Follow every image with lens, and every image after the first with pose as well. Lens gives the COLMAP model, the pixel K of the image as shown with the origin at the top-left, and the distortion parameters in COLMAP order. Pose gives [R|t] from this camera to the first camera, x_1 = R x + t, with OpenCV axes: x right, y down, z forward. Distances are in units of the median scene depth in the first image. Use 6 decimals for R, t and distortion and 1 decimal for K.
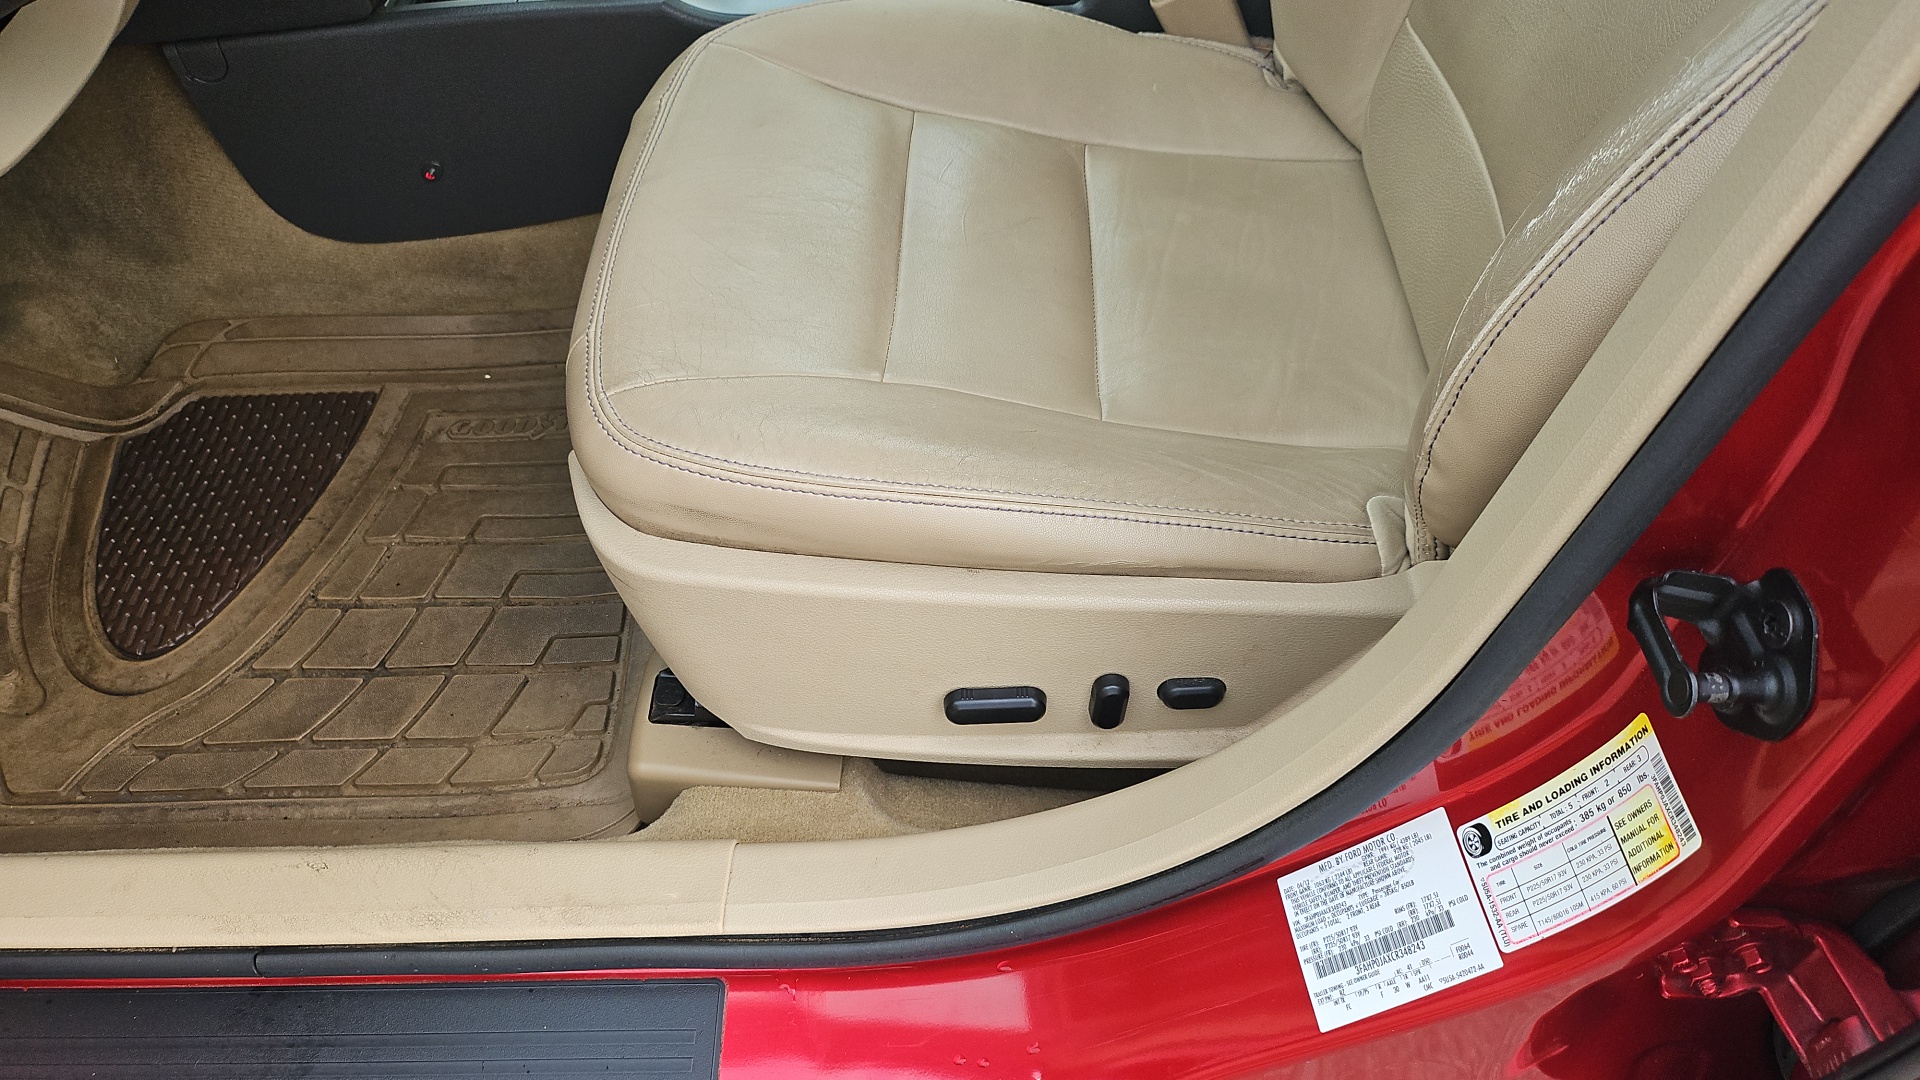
lens RADIAL K [[1335.8, 0, 954.0], [0, 1335.8, 540.1], [0, 0, 1]] dist [0.052426, -0.059195]
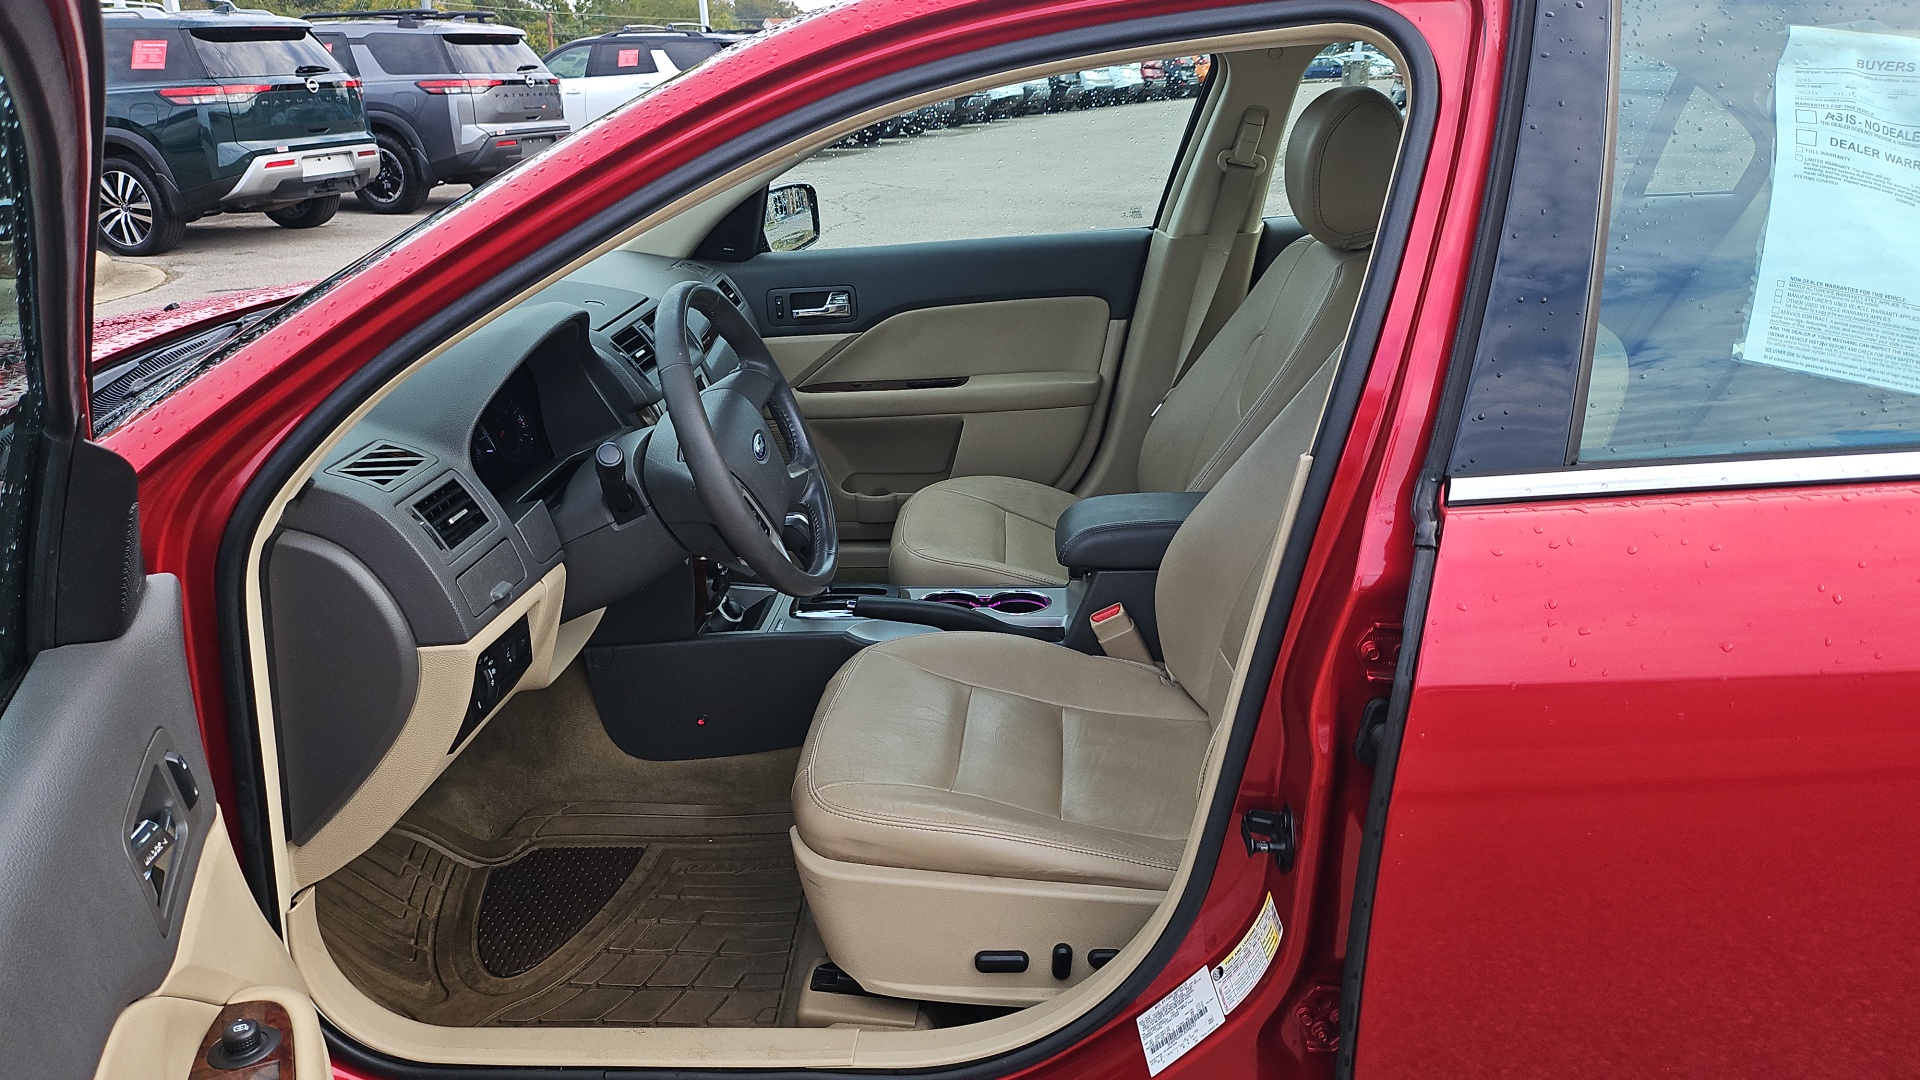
lens RADIAL K [[1335.8, 0, 957.3], [0, 1335.8, 540.3], [0, 0, 1]] dist [0.052426, -0.059195]
pose [[0.998474, 0.025895, -0.048772, 0.034628], [-0.046344, 0.873193, -0.485166, 0.403250], [0.030024, 0.486686, 0.873061, -0.727894]]
